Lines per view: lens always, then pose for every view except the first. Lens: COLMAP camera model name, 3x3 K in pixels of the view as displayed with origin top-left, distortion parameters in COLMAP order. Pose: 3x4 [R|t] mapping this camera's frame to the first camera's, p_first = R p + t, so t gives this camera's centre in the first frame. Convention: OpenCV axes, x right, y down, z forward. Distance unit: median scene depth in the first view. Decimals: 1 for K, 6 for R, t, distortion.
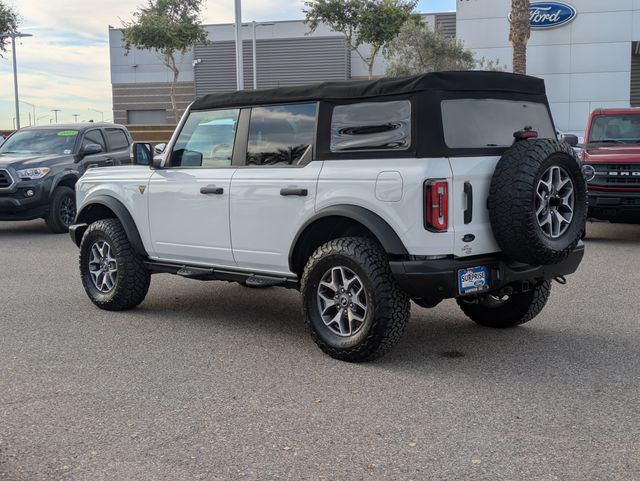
lens RADIAL K [[961.0, 0, 320.0], [0, 961.0, 240.5], [0, 0, 1]] dist [0.006972, -0.005722]
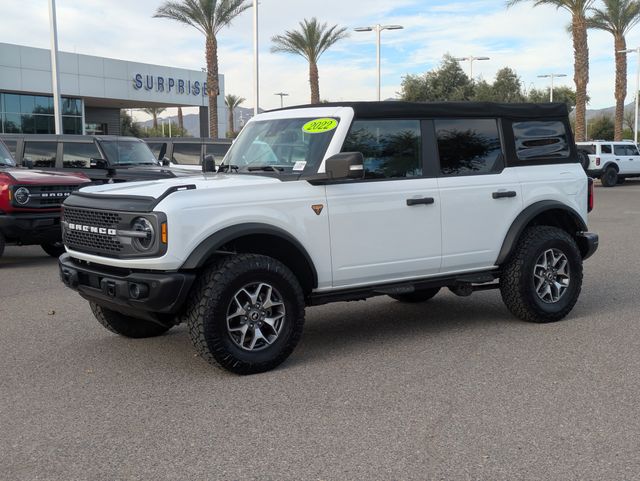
lens RADIAL K [[961.0, 0, 320.0], [0, 961.0, 240.5], [0, 0, 1]] dist [0.006972, -0.005722]
pose [[0.144657, -0.077137, 0.986471, -1.285036], [0.117055, 0.991290, 0.060348, -0.096968], [-0.982534, 0.106742, 0.152427, 1.109314]]
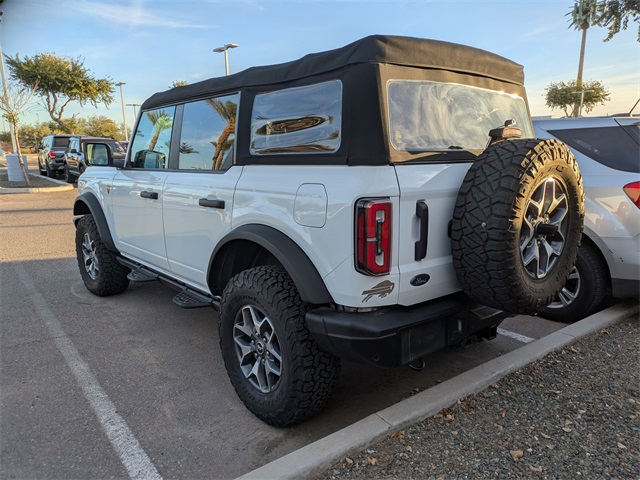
lens RADIAL K [[469.6, 0, 338.8], [0, 469.6, 241.4], [0, 0, 1]] dist [0.074109, 0.000422]
pose [[0.999300, 0.016431, -0.033602, 0.101271], [-0.013335, 0.995818, 0.090376, -0.059490], [0.034946, -0.089865, 0.995341, 0.629608]]
